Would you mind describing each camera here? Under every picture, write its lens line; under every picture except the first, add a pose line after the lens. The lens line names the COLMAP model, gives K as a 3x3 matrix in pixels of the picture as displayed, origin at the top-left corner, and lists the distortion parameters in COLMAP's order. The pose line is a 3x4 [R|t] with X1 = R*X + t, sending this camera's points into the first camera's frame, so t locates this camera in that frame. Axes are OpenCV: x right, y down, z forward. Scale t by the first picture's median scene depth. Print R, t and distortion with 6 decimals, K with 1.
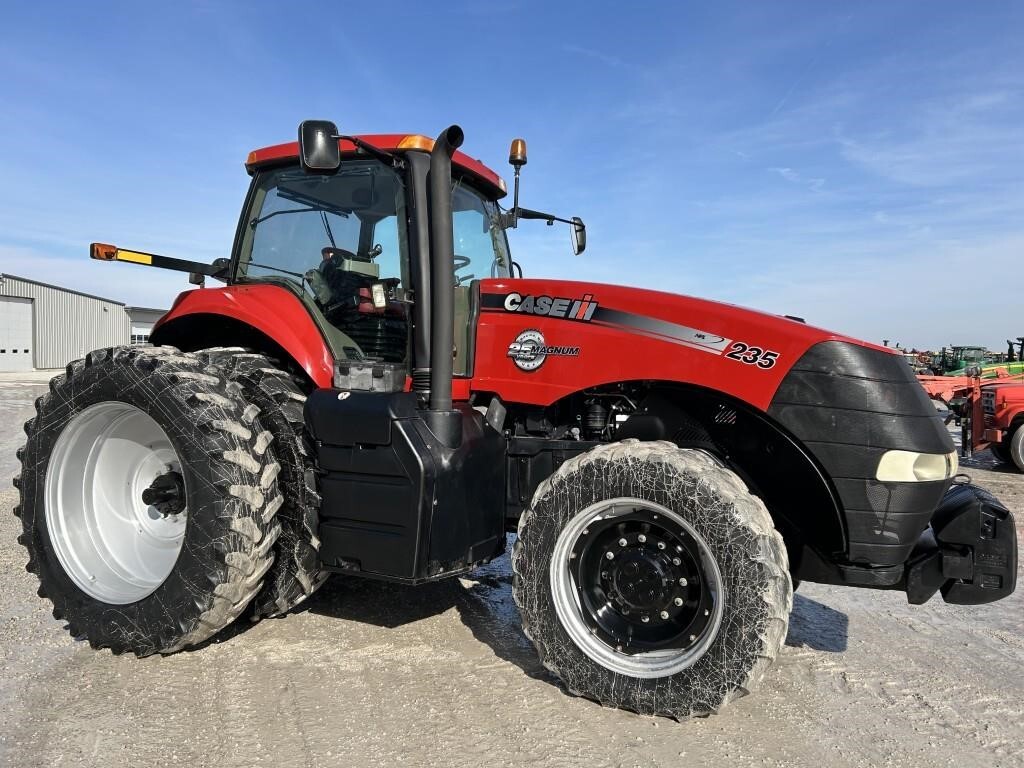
lens RADIAL K [[776.0, 0, 512.1], [0, 776.0, 379.6], [0, 0, 1]] dist [0.101387, -0.167327]
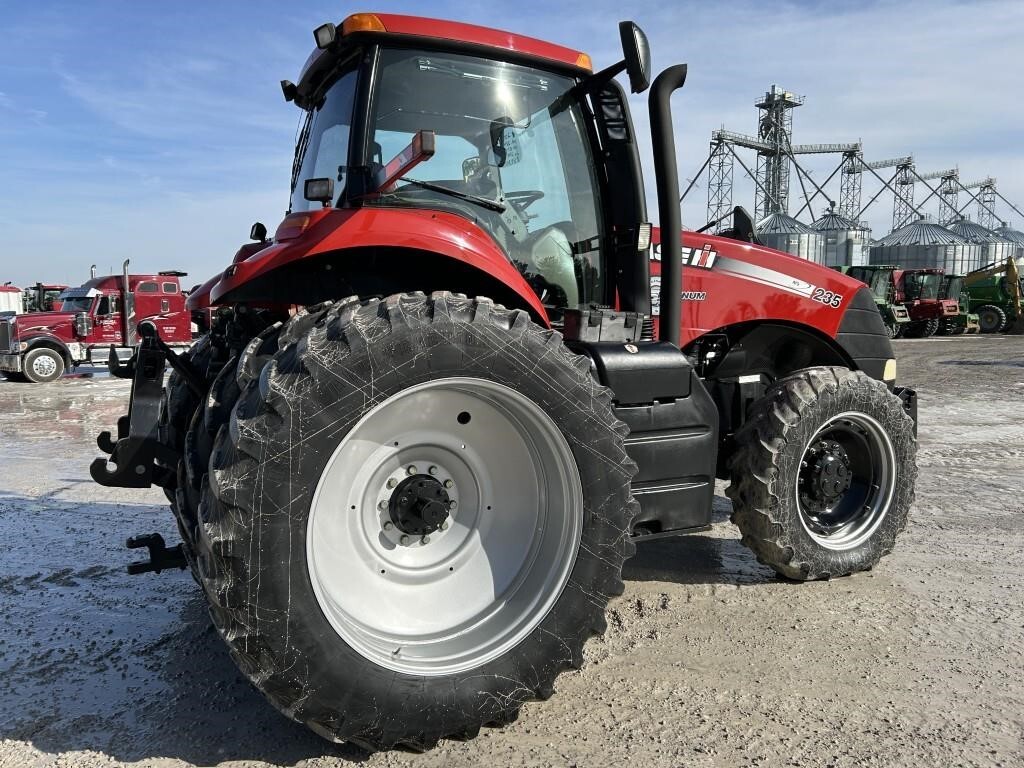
lens RADIAL K [[769.0, 0, 512.0], [0, 769.0, 384.0], [0, 0, 1]] dist [0.079360, -0.135753]
pose [[0.617226, -0.095915, 0.780918, -1.029830], [0.038846, 0.995046, 0.091512, -0.025754], [-0.785826, -0.026148, 0.617894, 0.580853]]
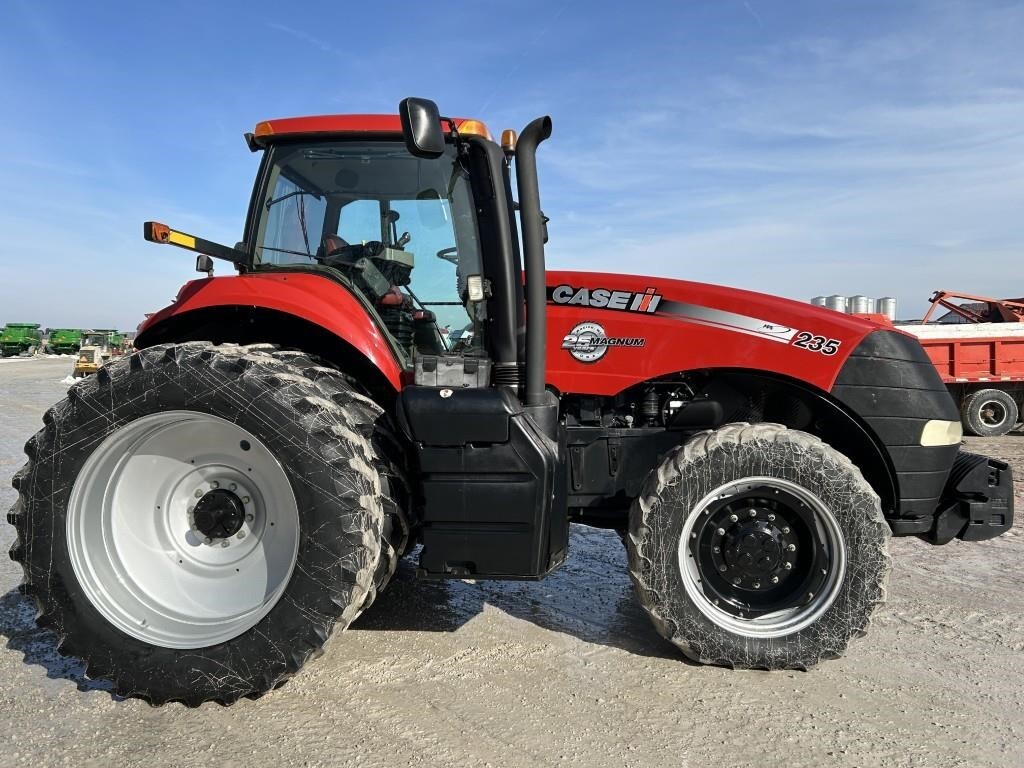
lens RADIAL K [[769.0, 0, 512.0], [0, 769.0, 384.0], [0, 0, 1]] dist [0.079360, -0.135753]
pose [[0.935080, -0.035092, 0.352696, -0.486209], [0.028022, 0.999291, 0.025133, -0.012331], [-0.353328, -0.013618, 0.935400, 0.100167]]
